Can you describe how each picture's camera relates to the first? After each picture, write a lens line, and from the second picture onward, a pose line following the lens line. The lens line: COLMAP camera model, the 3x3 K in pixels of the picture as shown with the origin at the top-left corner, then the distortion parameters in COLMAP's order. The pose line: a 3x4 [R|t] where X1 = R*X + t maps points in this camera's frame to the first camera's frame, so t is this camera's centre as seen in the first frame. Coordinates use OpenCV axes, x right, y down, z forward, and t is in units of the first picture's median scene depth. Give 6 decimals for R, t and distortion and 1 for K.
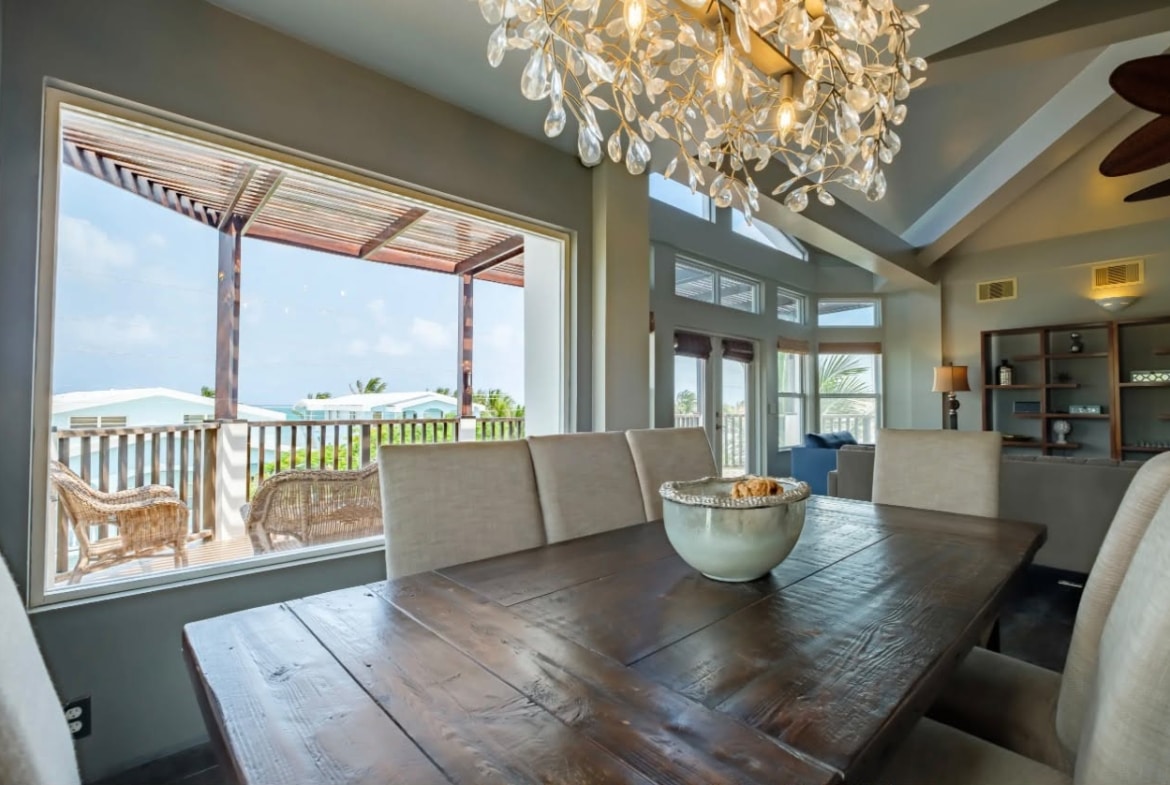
lens RADIAL K [[529.0, 0, 584.8], [0, 529.0, 391.1], [0, 0, 1]] dist [0.000205, -0.000082]
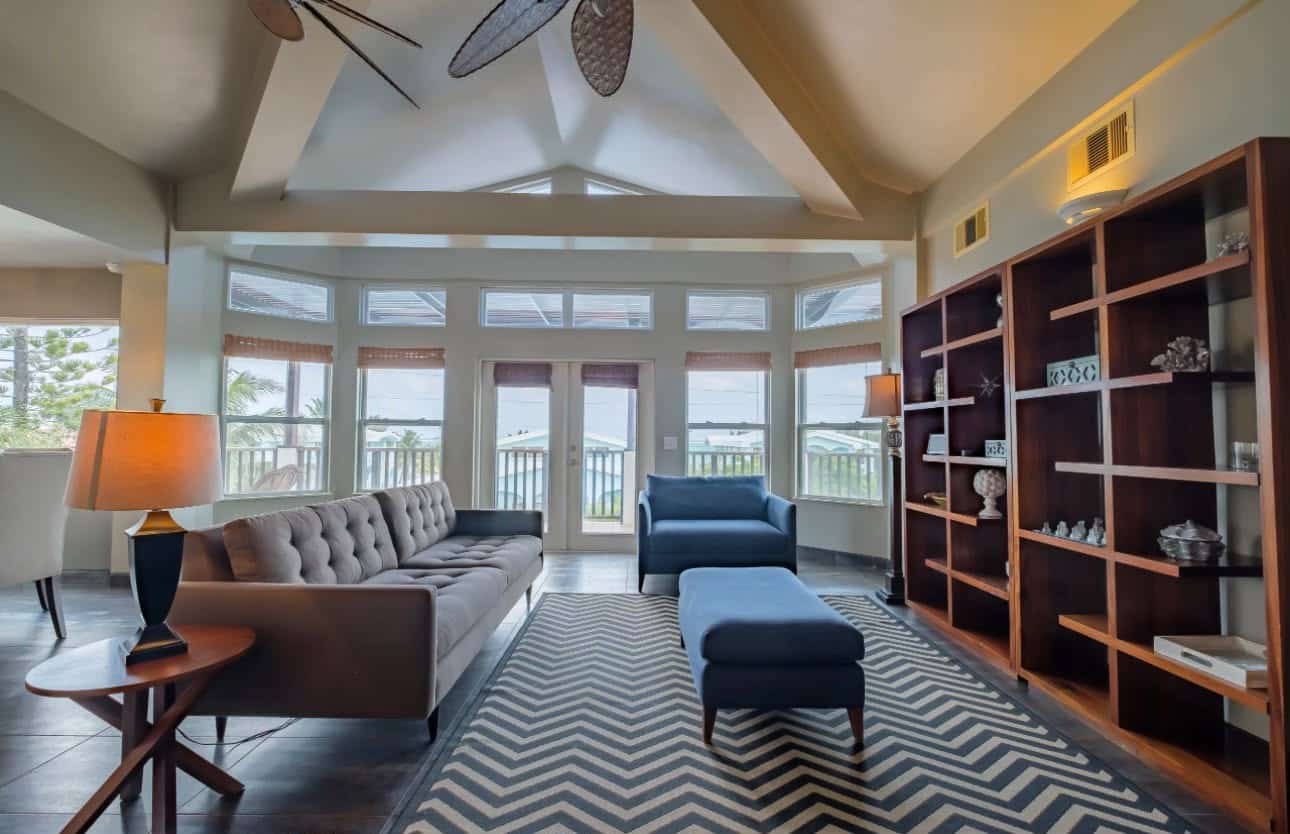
lens RADIAL K [[563.5, 0, 645.5], [0, 563.5, 415.2], [0, 0, 1]] dist [0.000182, 0.000045]
pose [[0.745970, -0.023603, -0.665562, 0.977322], [0.010306, 0.999661, -0.023900, 0.011476], [0.665900, 0.010969, 0.745960, 0.370057]]
